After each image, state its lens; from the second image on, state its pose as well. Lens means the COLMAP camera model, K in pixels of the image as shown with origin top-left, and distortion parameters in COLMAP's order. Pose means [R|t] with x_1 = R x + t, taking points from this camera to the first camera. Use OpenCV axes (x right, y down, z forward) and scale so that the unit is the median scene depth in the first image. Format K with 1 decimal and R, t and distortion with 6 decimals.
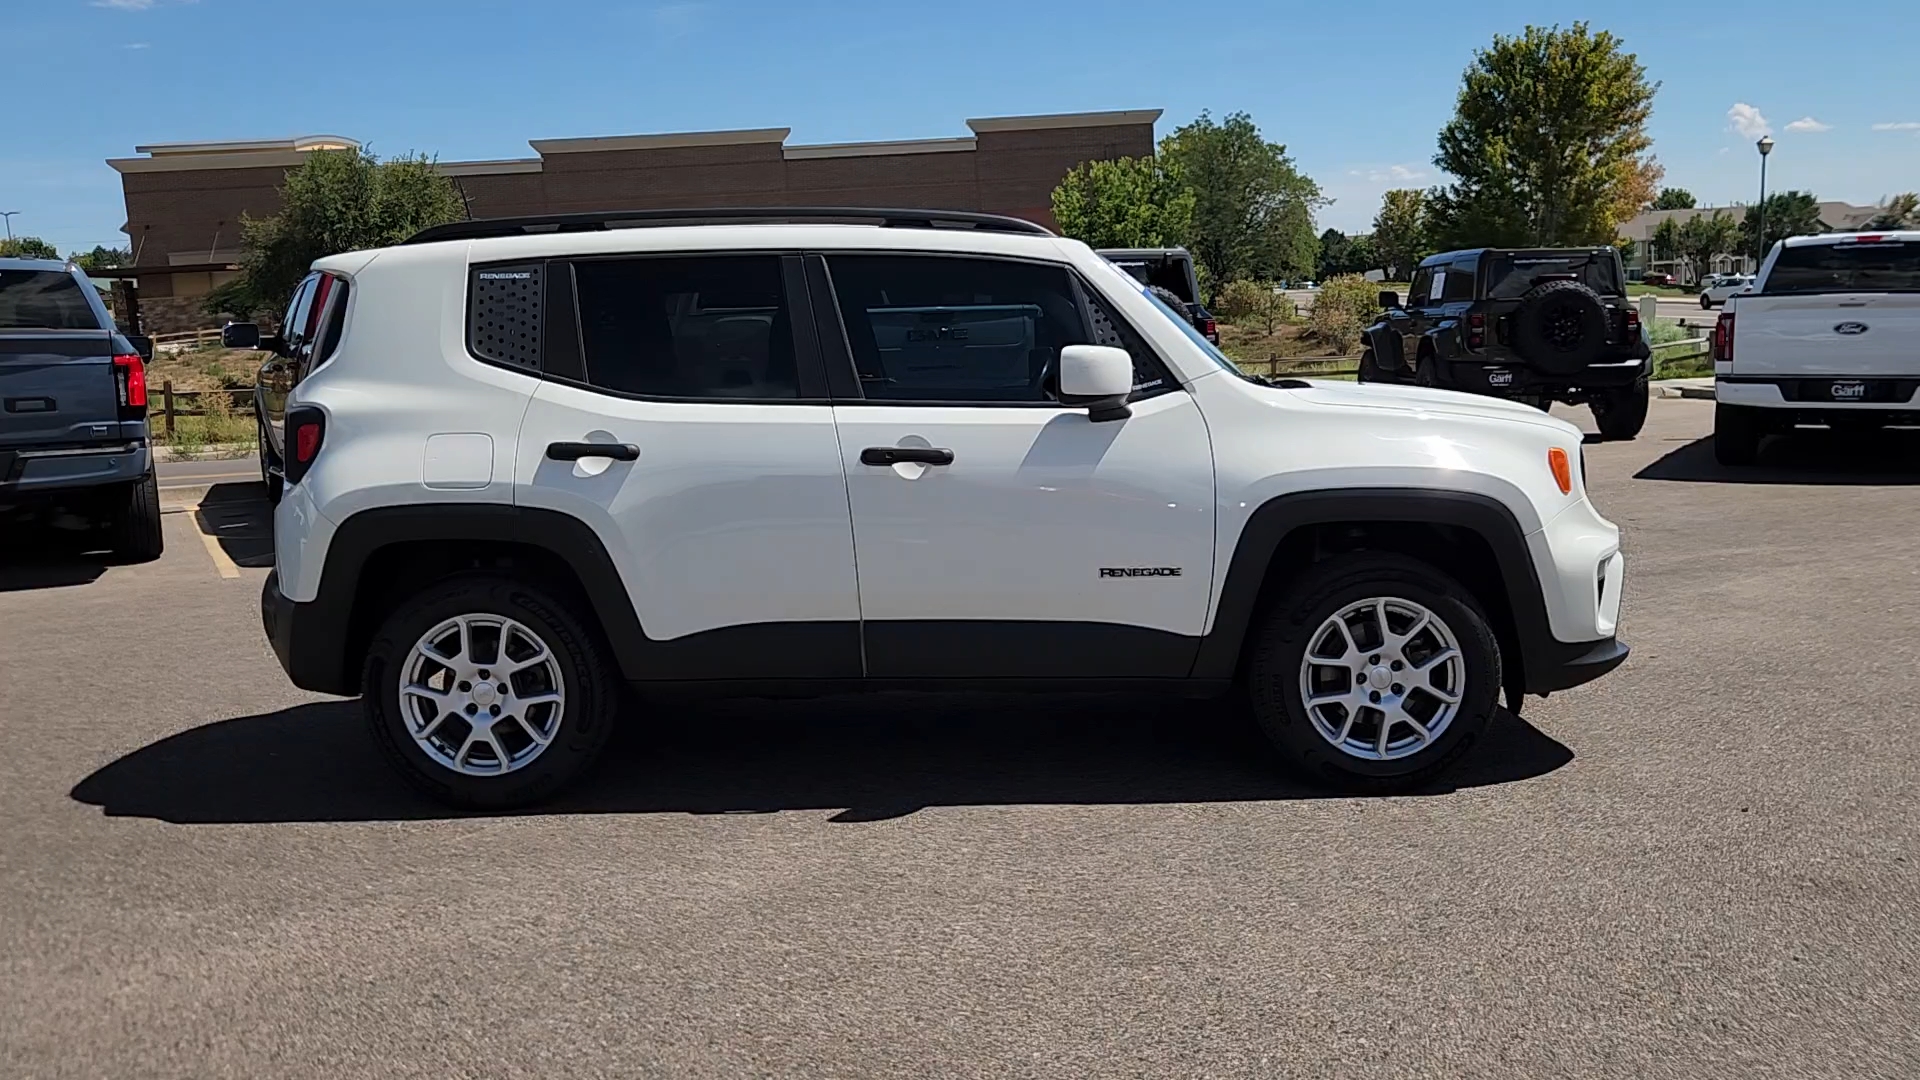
lens RADIAL K [[1629.3, 0, 947.0], [0, 1629.3, 534.1], [0, 0, 1]] dist [0.033949, -0.029491]
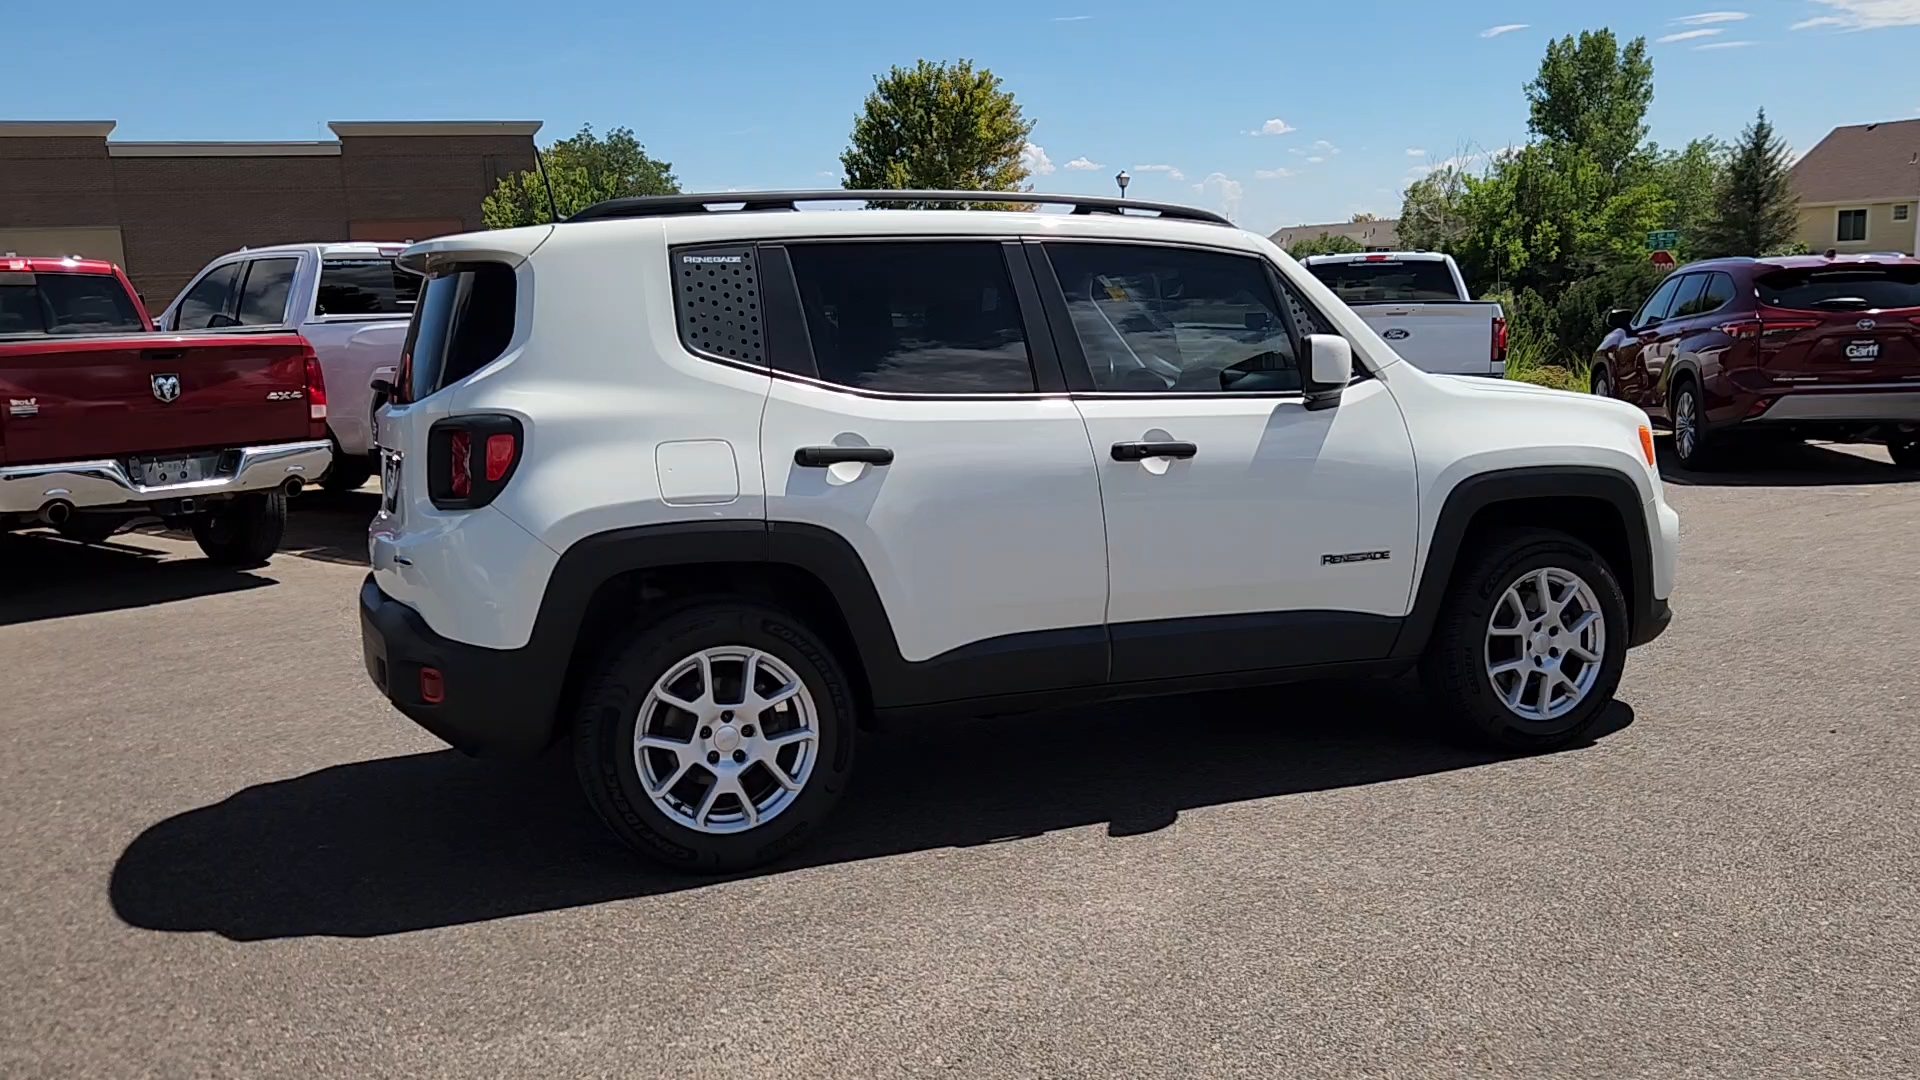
lens RADIAL K [[1629.3, 0, 947.0], [0, 1629.3, 528.7], [0, 0, 1]] dist [0.033949, -0.029491]
pose [[0.925187, -0.048317, 0.376423, -0.496383], [0.053483, 0.998563, -0.003280, -0.004762], [-0.375724, 0.023167, 0.926442, 0.148034]]
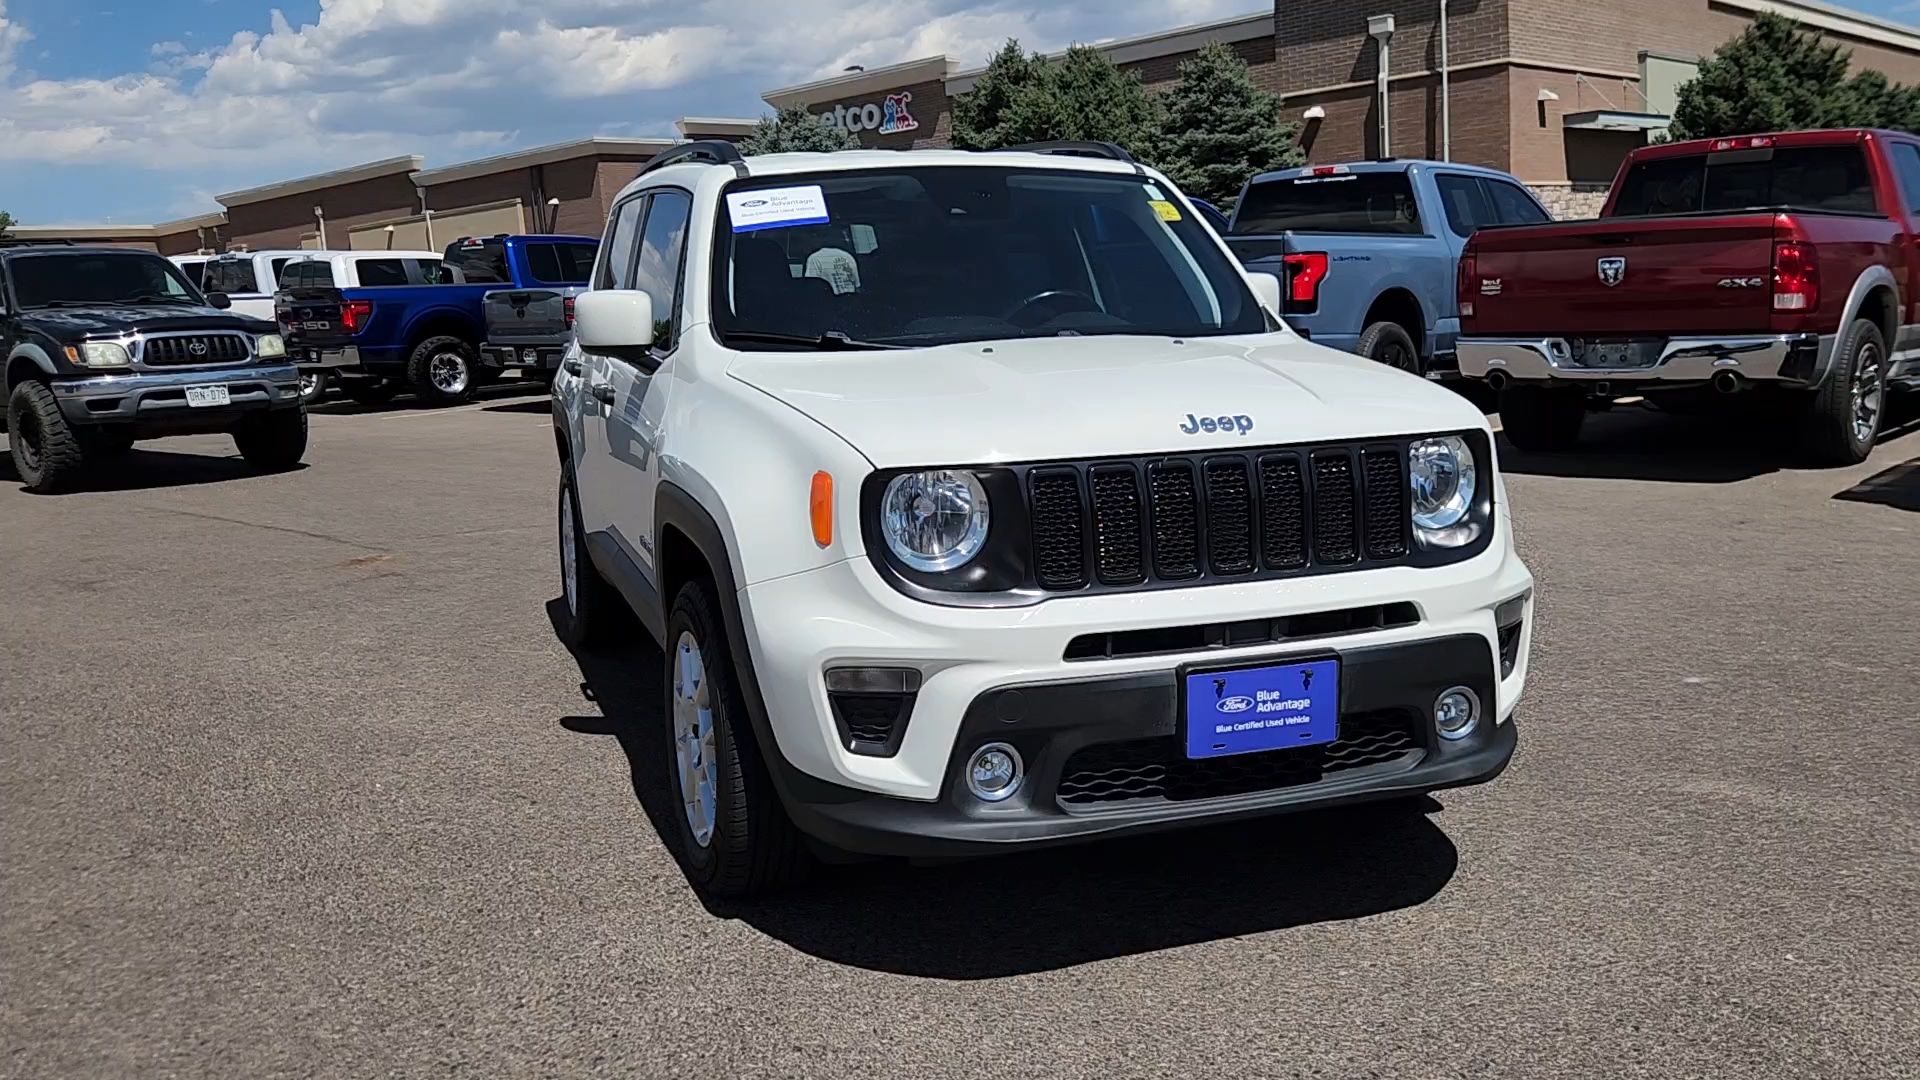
lens RADIAL K [[1629.3, 0, 951.1], [0, 1629.3, 549.3], [0, 0, 1]] dist [0.033949, -0.029491]
pose [[0.325886, 0.175542, -0.928969, 0.997295], [-0.089115, 0.983939, 0.154667, -0.127511], [0.941200, 0.032381, 0.336295, 0.846752]]
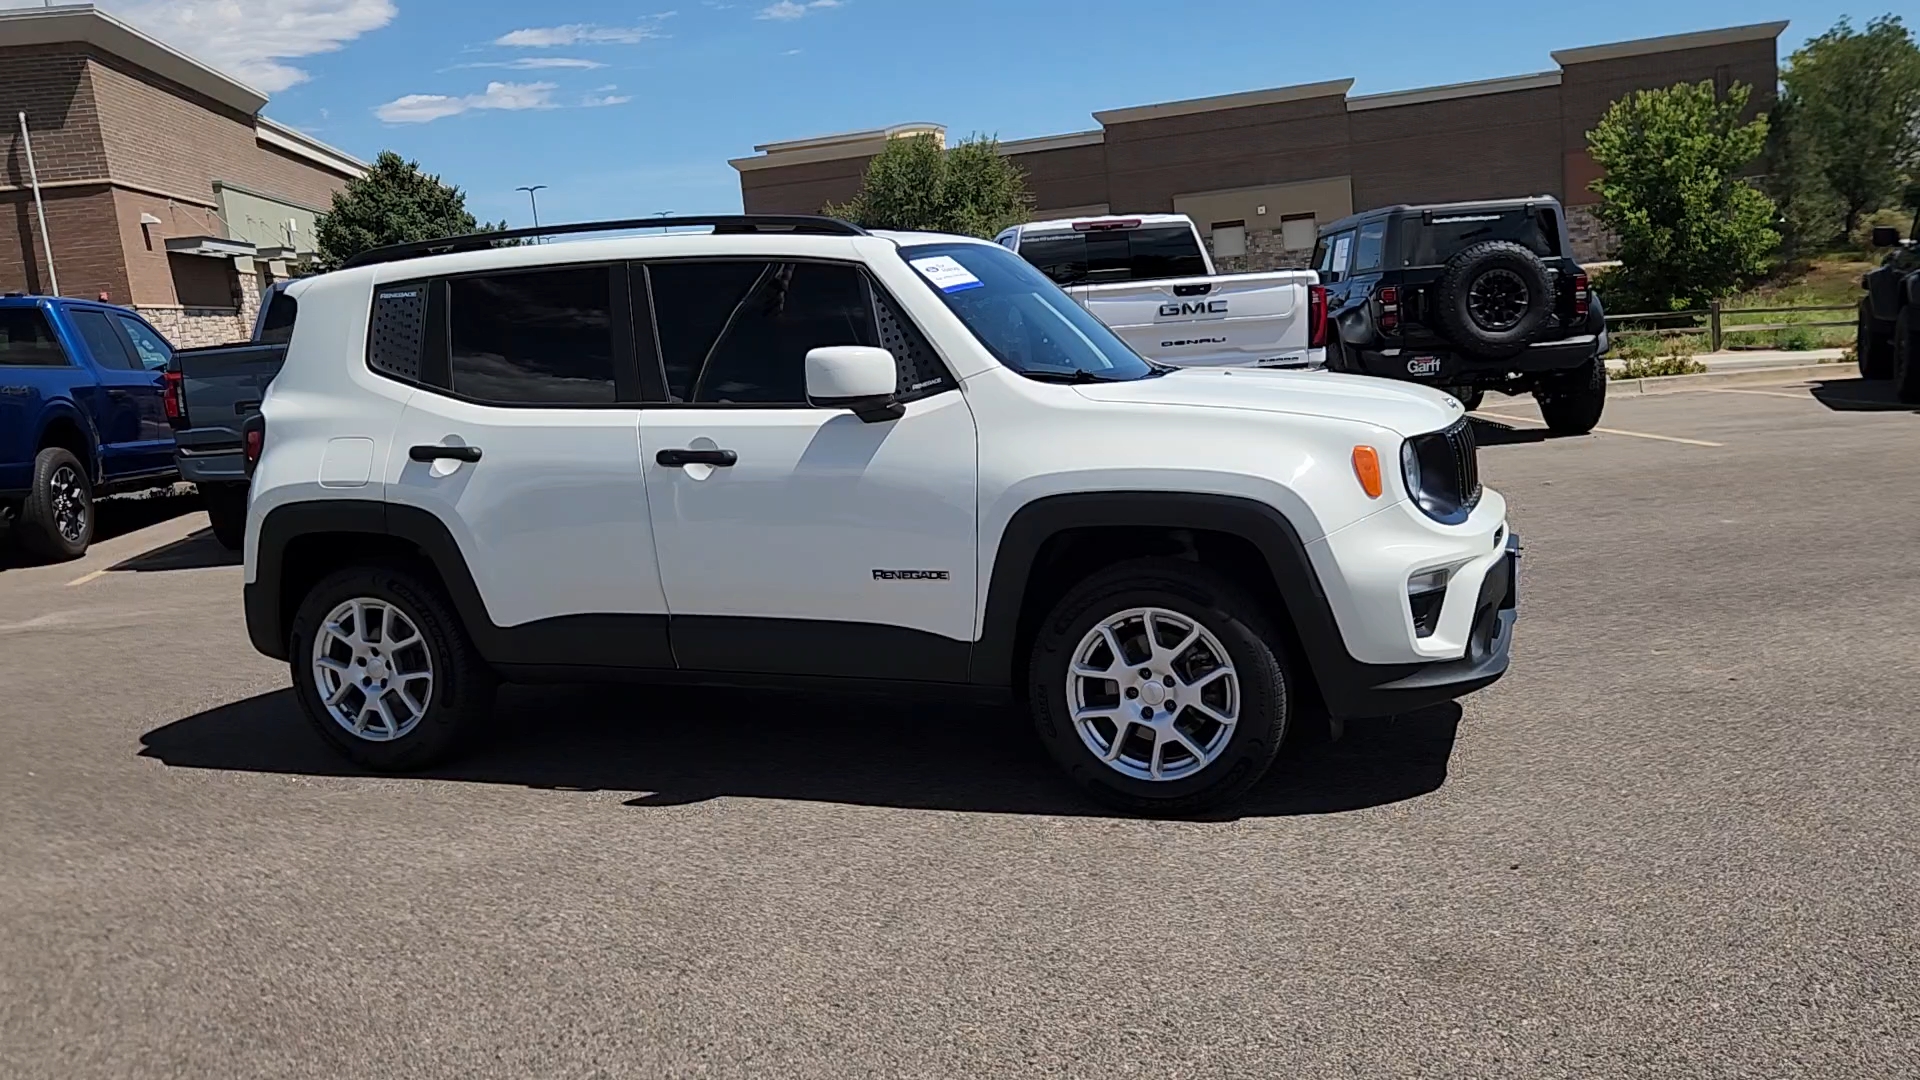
lens RADIAL K [[1629.3, 0, 947.9], [0, 1629.3, 537.0], [0, 0, 1]] dist [0.033949, -0.029491]
pose [[0.935988, 0.015606, -0.351687, 0.481618], [-0.006775, 0.999630, 0.026326, -0.025366], [0.351967, -0.022258, 0.935748, 0.084849]]
